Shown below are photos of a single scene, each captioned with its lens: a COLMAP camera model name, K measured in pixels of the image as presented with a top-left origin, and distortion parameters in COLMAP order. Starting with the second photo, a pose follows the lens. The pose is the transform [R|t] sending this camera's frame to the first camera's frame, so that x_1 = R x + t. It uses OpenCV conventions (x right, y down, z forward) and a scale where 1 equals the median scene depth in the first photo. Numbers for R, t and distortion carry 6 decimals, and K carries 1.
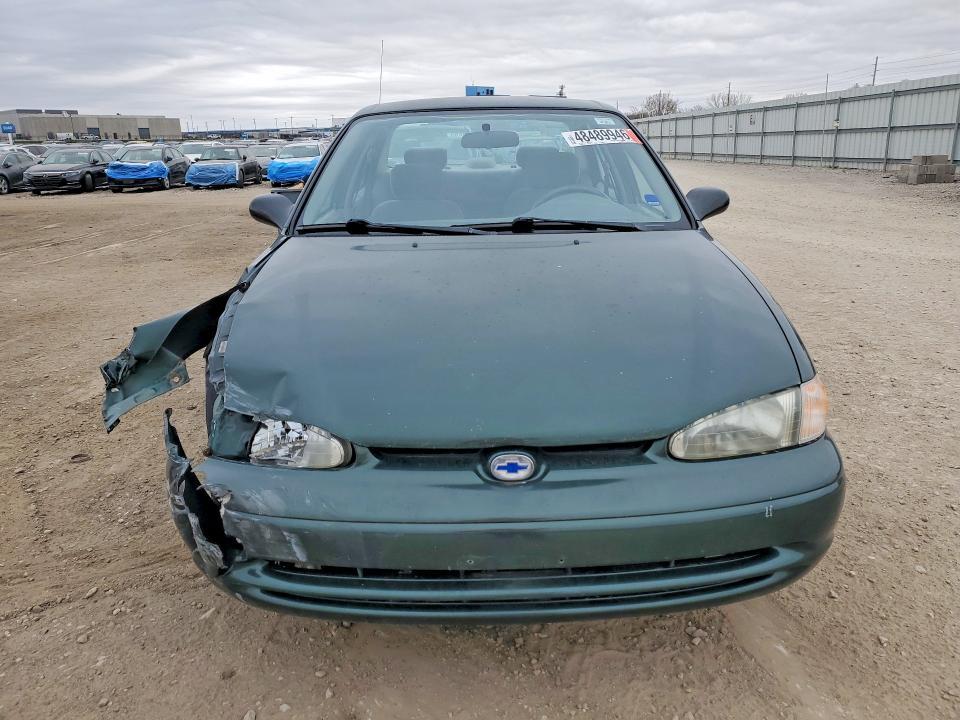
lens RADIAL K [[743.8, 0, 480.0], [0, 743.8, 360.0], [0, 0, 1]] dist [0.006686, 0.006449]
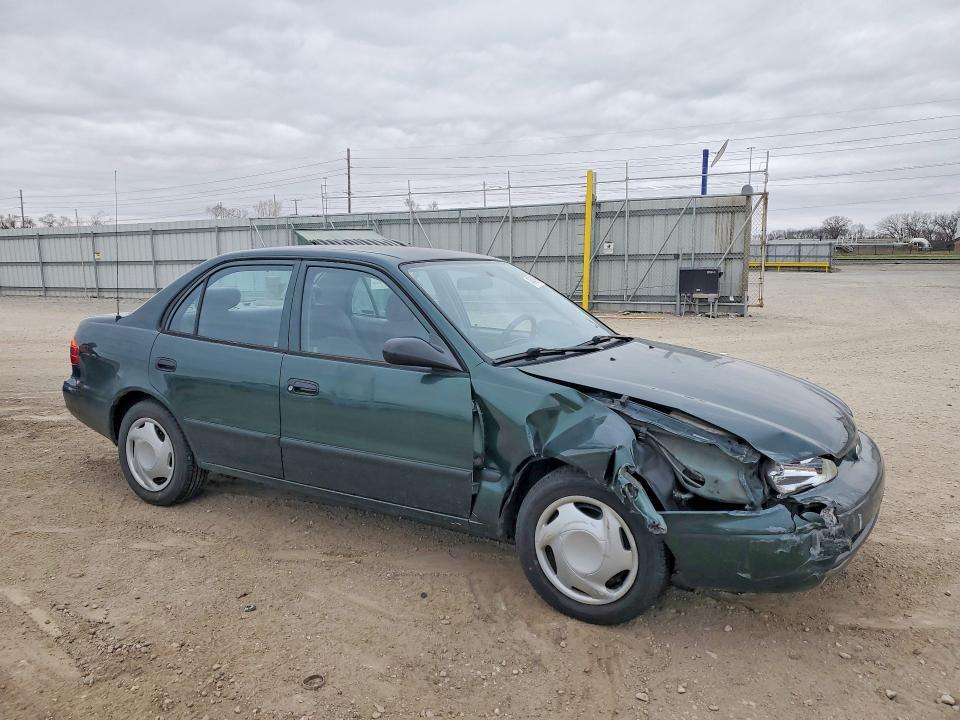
lens RADIAL K [[579.7, 0, 480.0], [0, 579.7, 360.0], [0, 0, 1]] dist [-0.000089, -0.000067]
pose [[0.451145, -0.121080, 0.884199, -0.011141], [0.240950, 0.970486, 0.009956, -0.064867], [-0.859308, 0.208557, 0.467005, 0.224860]]
